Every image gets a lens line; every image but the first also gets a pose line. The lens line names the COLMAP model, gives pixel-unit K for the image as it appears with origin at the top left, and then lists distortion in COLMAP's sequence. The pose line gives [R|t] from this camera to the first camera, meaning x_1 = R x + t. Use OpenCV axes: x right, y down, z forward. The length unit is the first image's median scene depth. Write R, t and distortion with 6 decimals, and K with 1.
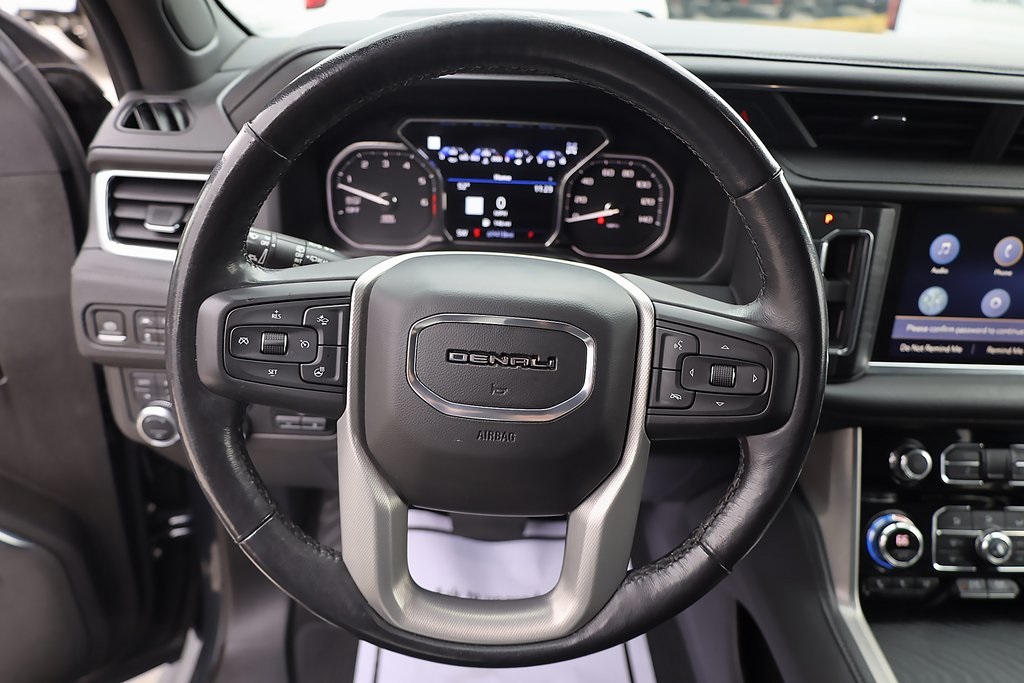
lens RADIAL K [[684.6, 0, 530.1], [0, 684.6, 343.2], [0, 0, 1]] dist [-0.128395, 0.125849]
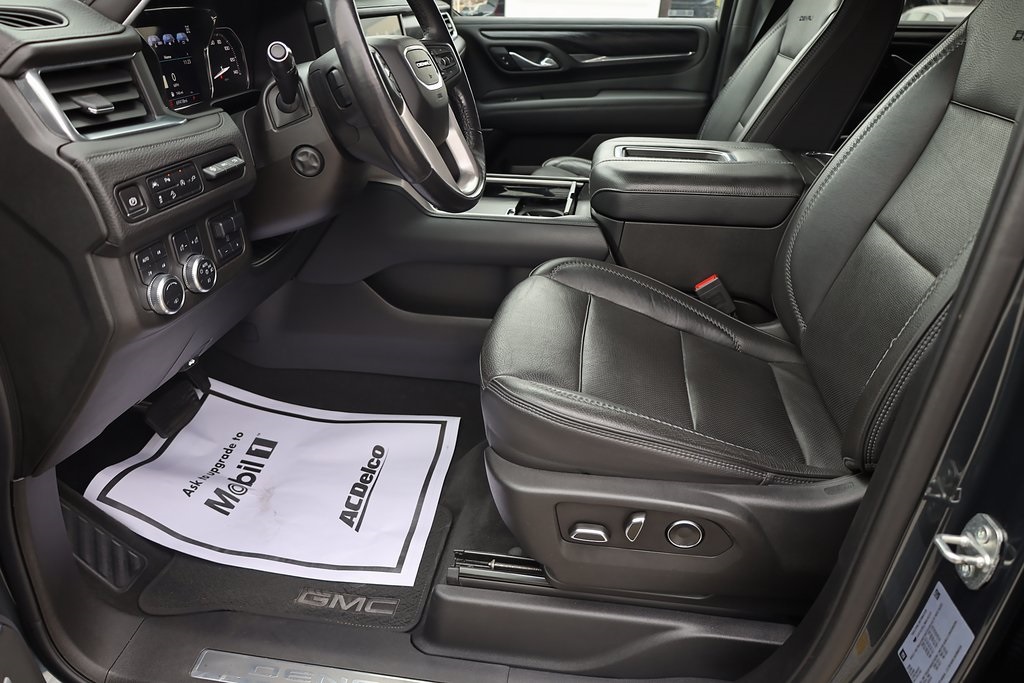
lens RADIAL K [[690.1, 0, 512.0], [0, 690.1, 341.5], [0, 0, 1]] dist [0.001812, -0.002030]
pose [[0.176790, -0.489383, 0.853961, -1.555708], [0.468166, 0.805003, 0.364404, 0.038374], [-0.865774, 0.335373, 0.371429, 0.090110]]
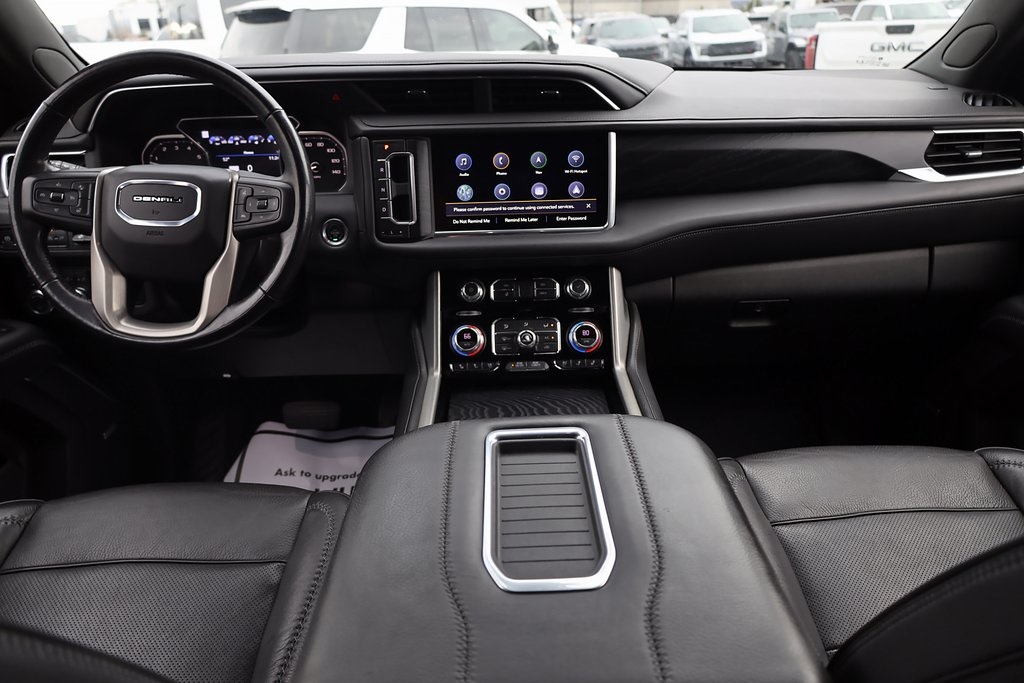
lens RADIAL K [[709.8, 0, 512.0], [0, 709.8, 341.5], [0, 0, 1]] dist [-0.010048, 0.000222]
pose [[0.997716, -0.060780, -0.029474, 0.715603], [0.057866, 0.994145, -0.091251, 0.472901], [0.034848, 0.089337, 0.995392, -0.769853]]
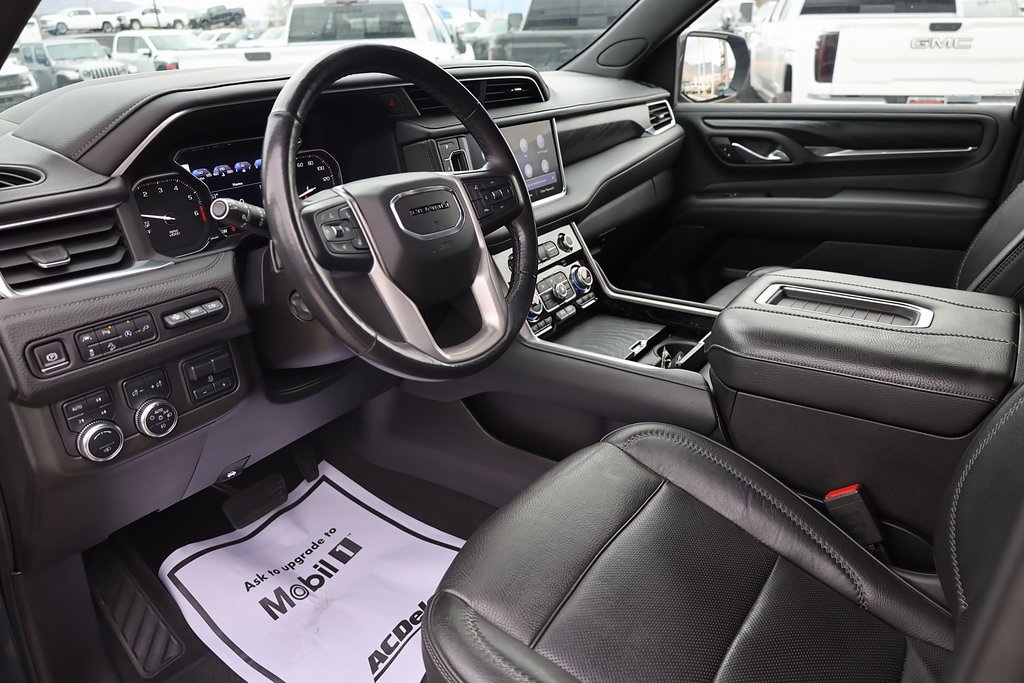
lens RADIAL K [[694.9, 0, 524.9], [0, 694.9, 346.5], [0, 0, 1]] dist [-0.008690, -0.000847]
pose [[0.582915, -0.380397, 0.717989, -0.956422], [0.437384, 0.891595, 0.117275, 0.164358], [-0.684767, 0.245675, 0.686103, -0.340224]]
